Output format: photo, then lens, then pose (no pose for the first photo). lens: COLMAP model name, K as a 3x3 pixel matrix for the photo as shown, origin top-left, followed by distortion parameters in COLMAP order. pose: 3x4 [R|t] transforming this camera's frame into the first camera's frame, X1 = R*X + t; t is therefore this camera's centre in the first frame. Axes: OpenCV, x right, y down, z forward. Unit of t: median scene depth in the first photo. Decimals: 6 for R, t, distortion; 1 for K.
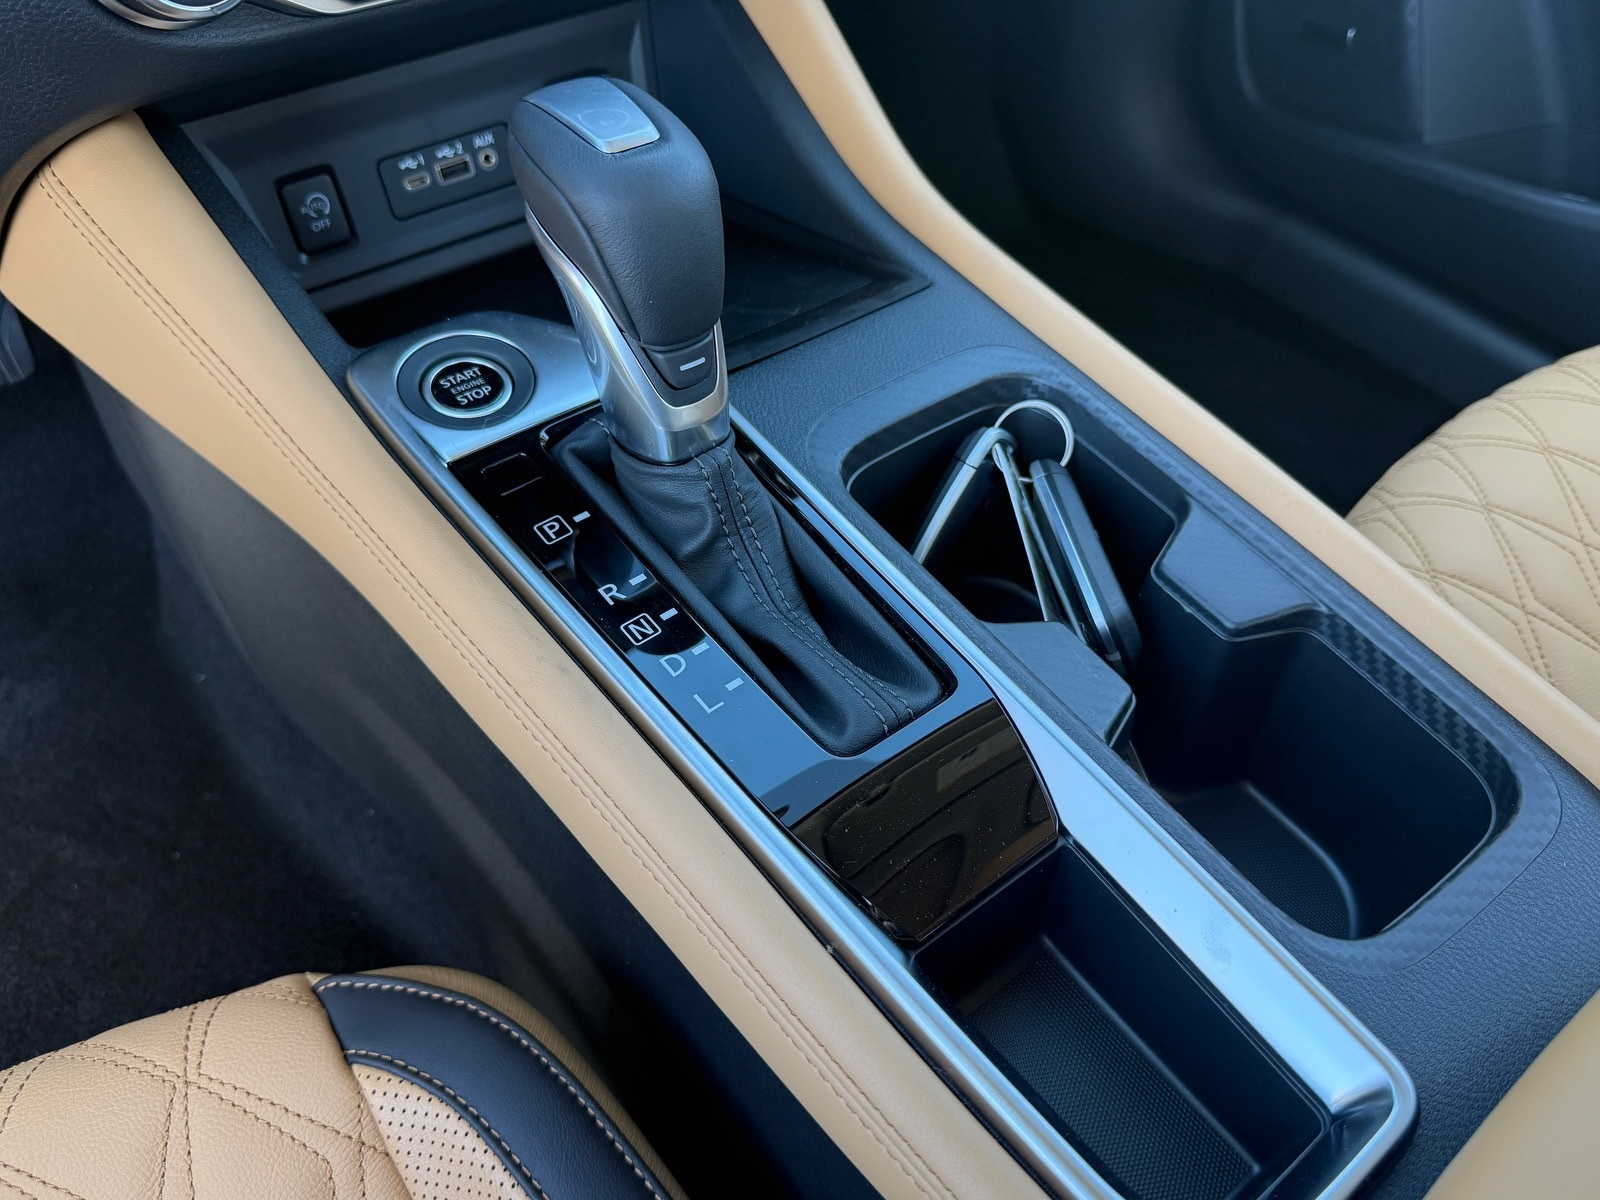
lens RADIAL K [[1273.1, 0, 796.5], [0, 1273.1, 597.6], [0, 0, 1]] dist [-0.005696, -0.013160]
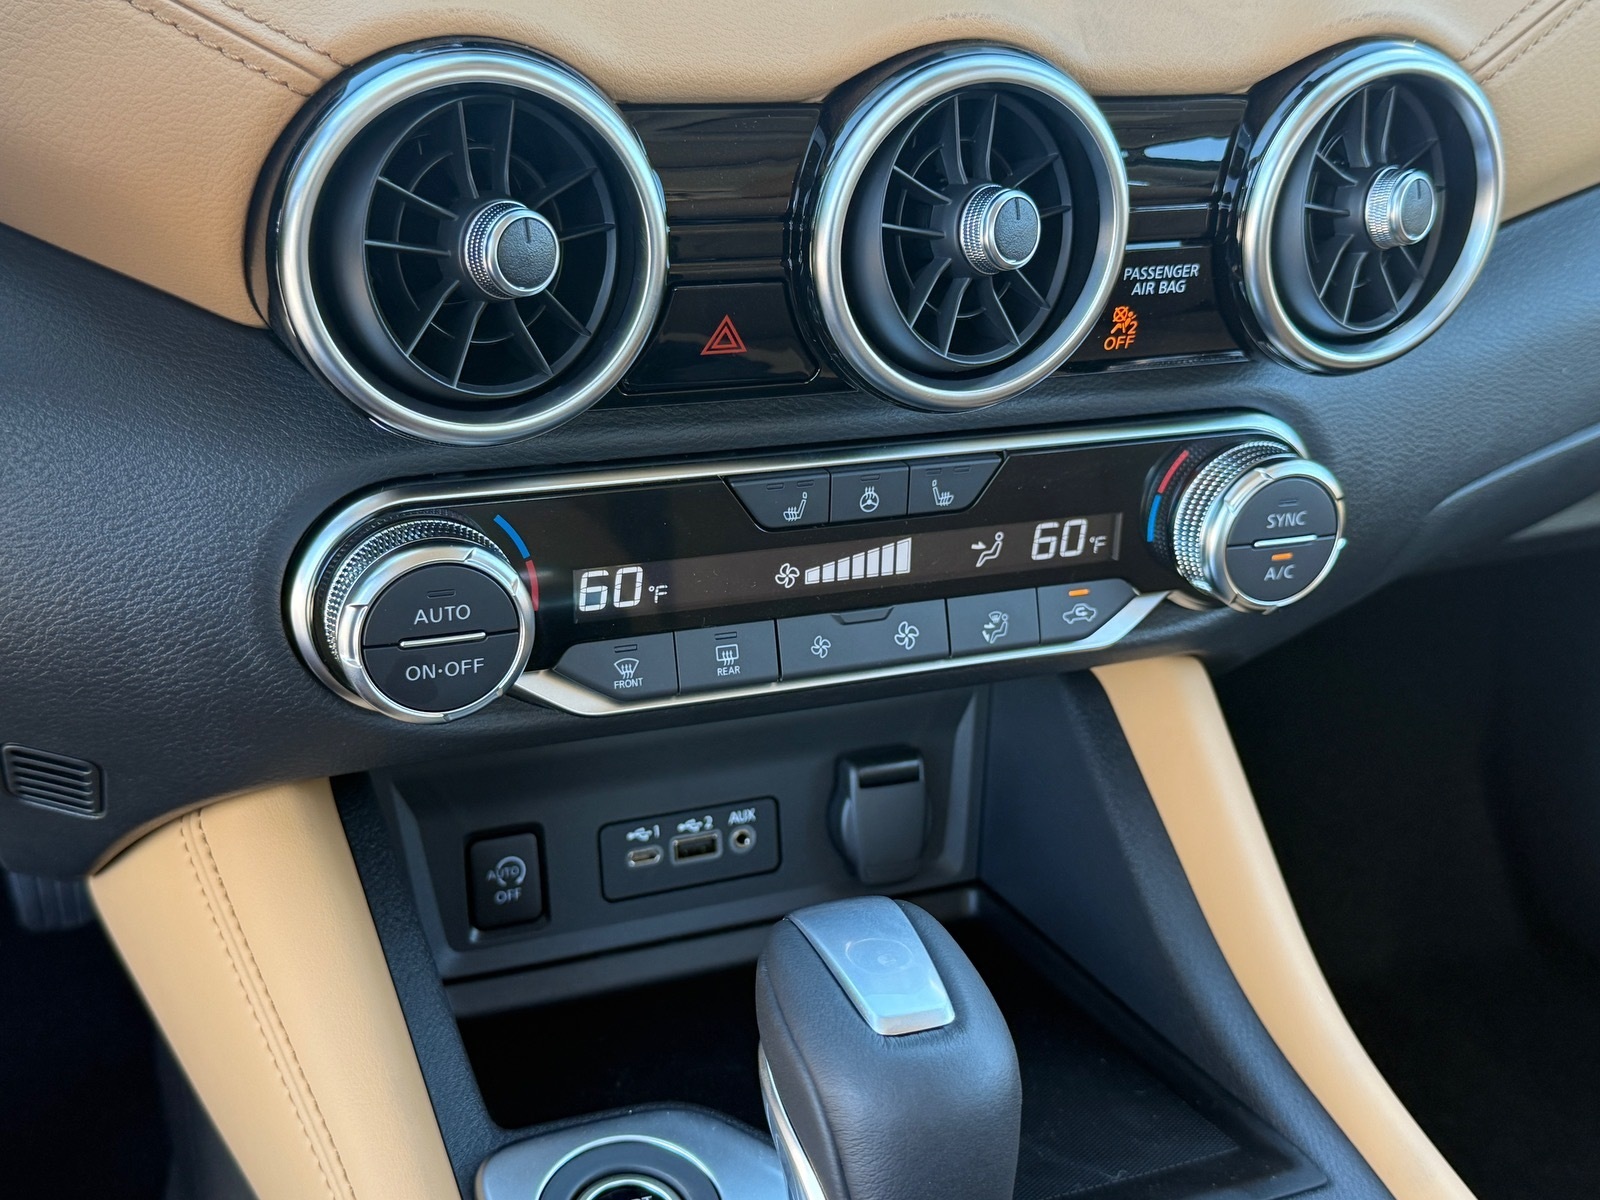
lens RADIAL K [[1869.6, 0, 801.0], [0, 1869.6, 571.9], [0, 0, 1]] dist [0.078334, 0.000000]
pose [[0.965056, 0.158603, -0.208596, -0.004937], [-0.222121, 0.917458, -0.330050, -0.147834], [0.139031, 0.364850, 0.920627, -0.074415]]
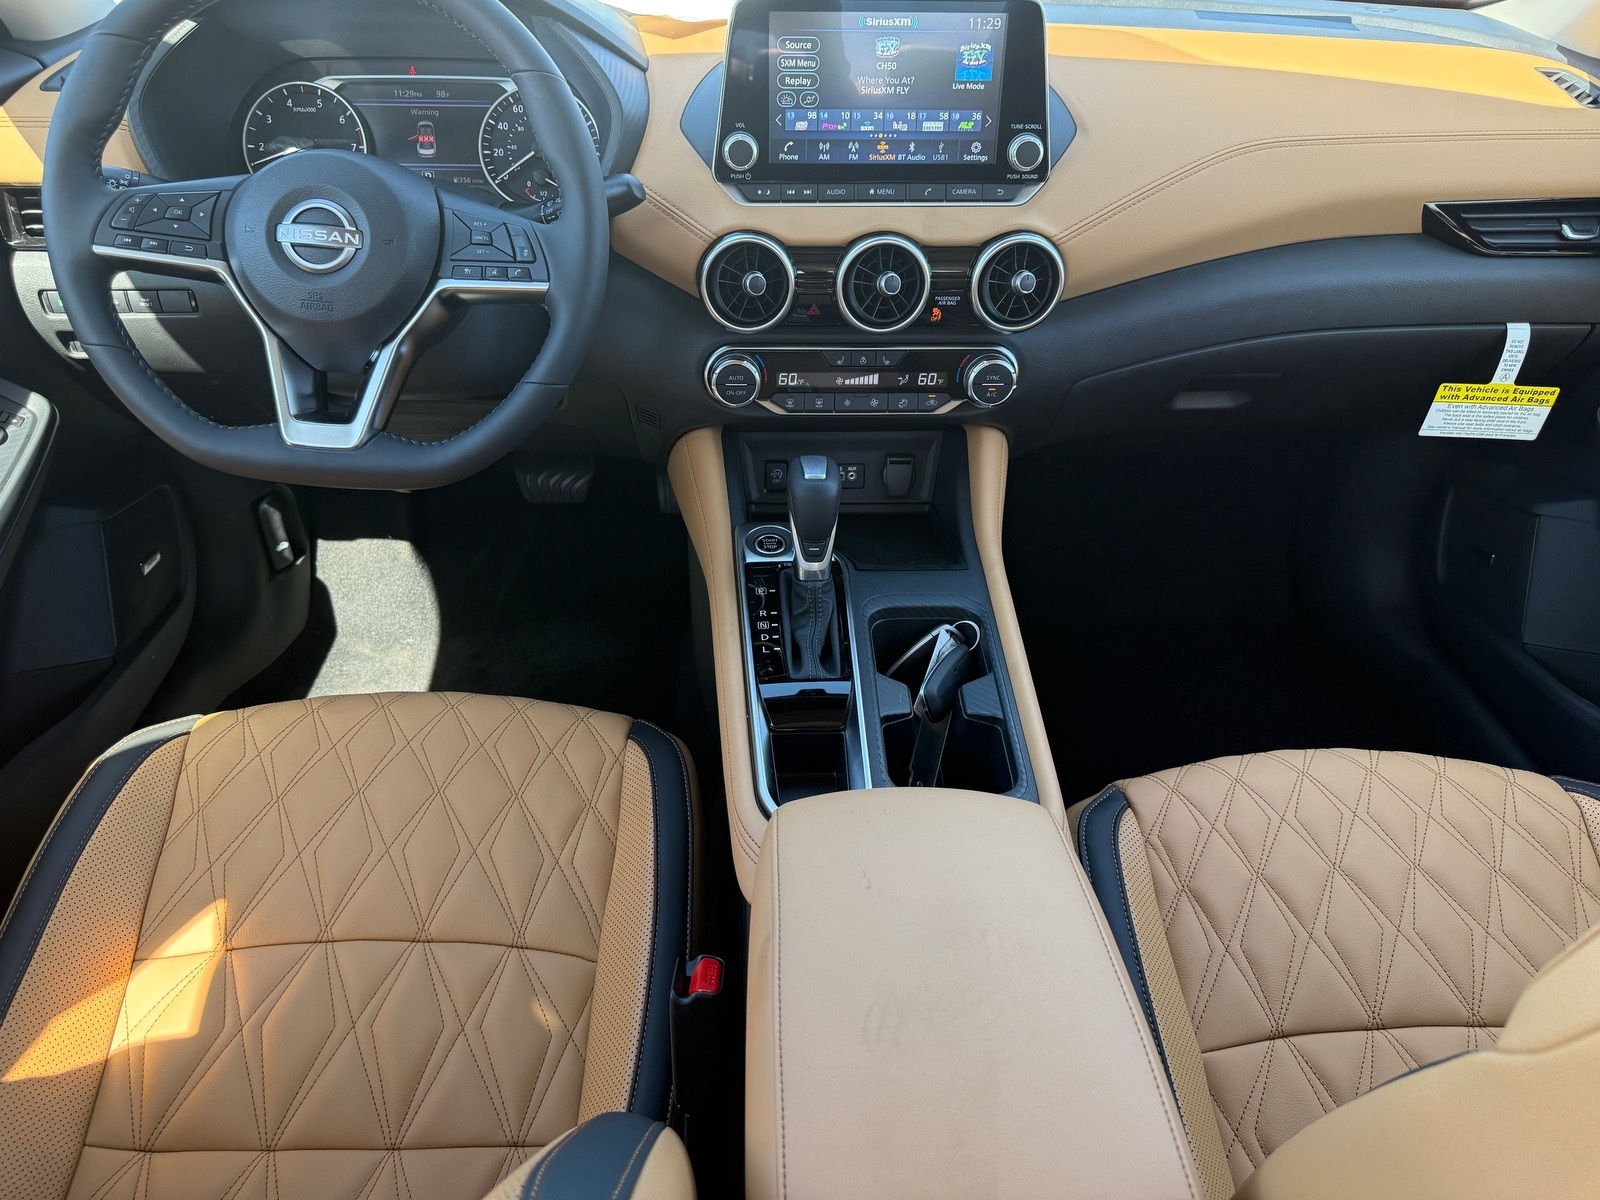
lens RADIAL K [[1196.5, 0, 780.0], [0, 1196.5, 633.1], [0, 0, 1]] dist [0.023755, -0.022557]
pose [[0.808074, 0.320746, -0.494104, 0.936362], [-0.417258, 0.903731, -0.095743, 0.210278], [0.415828, 0.283536, 0.864115, -0.996309]]
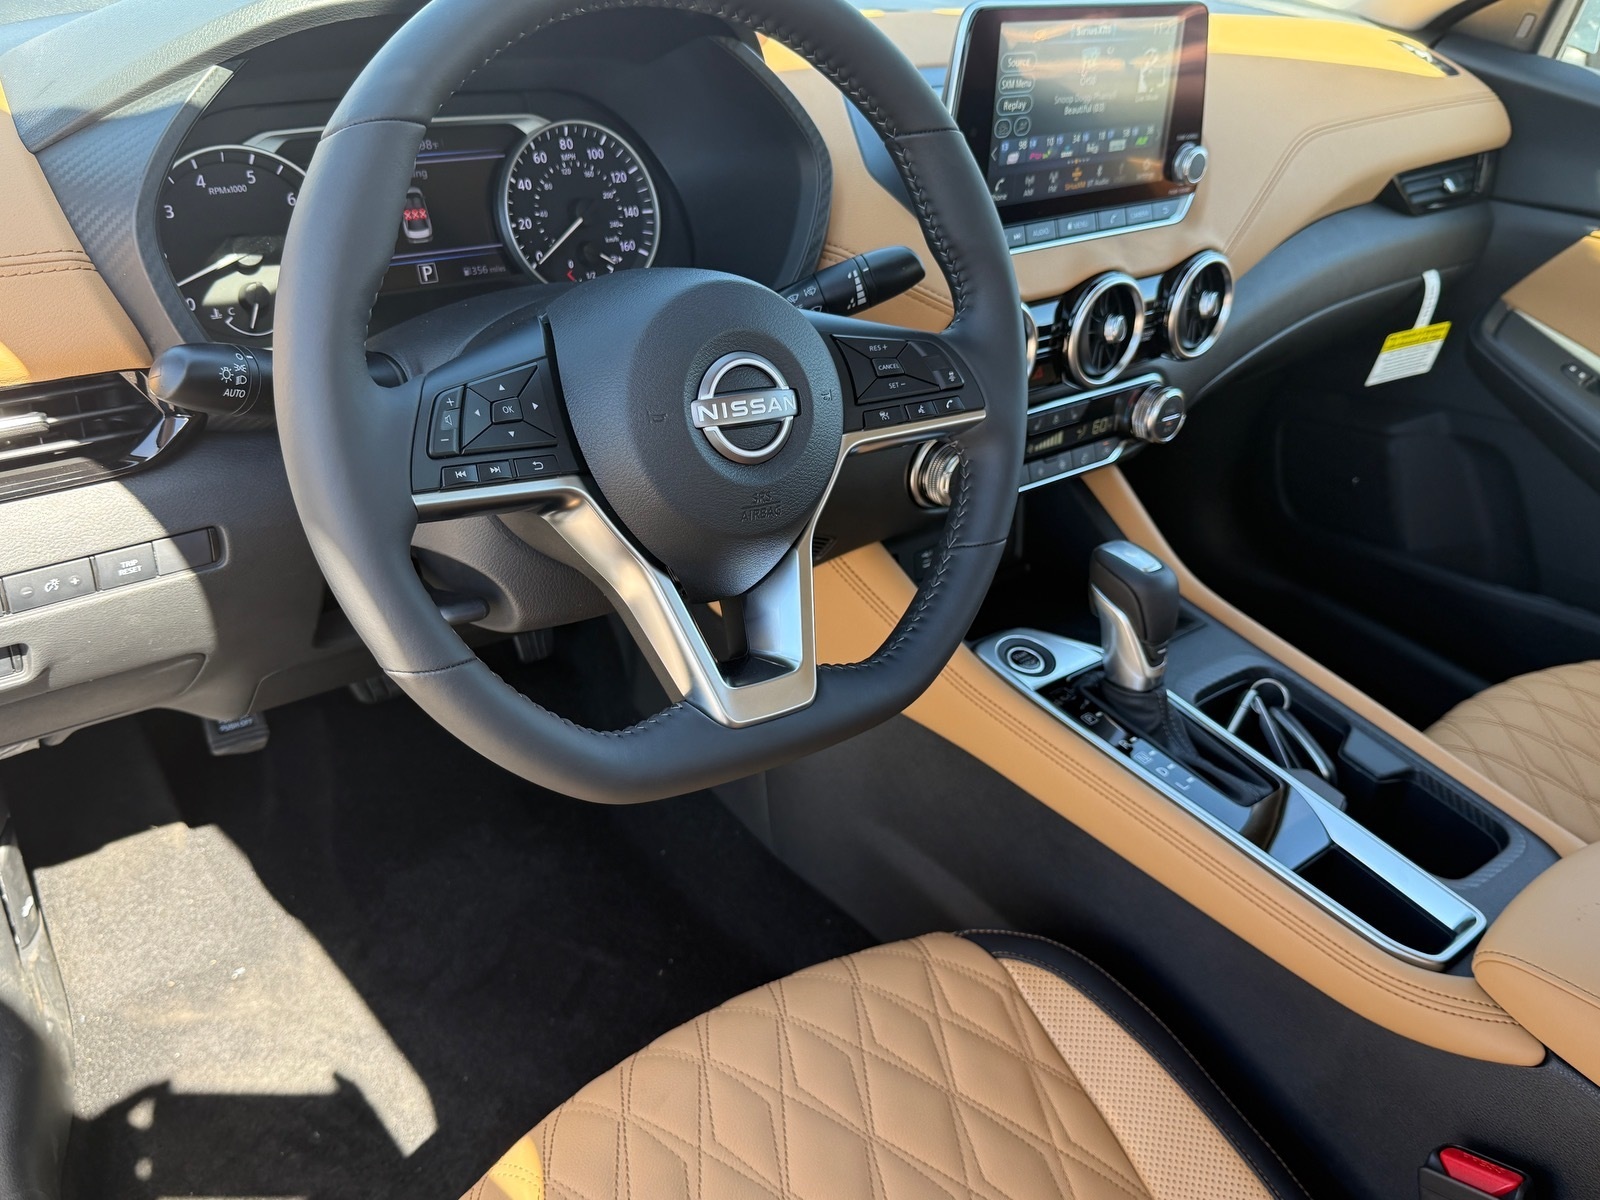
lens RADIAL K [[1377.6, 0, 796.8], [0, 1377.6, 600.2], [0, 0, 1]] dist [0.096476, -0.112743]
pose [[0.996838, 0.044495, 0.065833, -0.705953], [-0.026515, 0.967290, -0.252283, 0.303970], [-0.074905, 0.249740, 0.965411, -1.143920]]
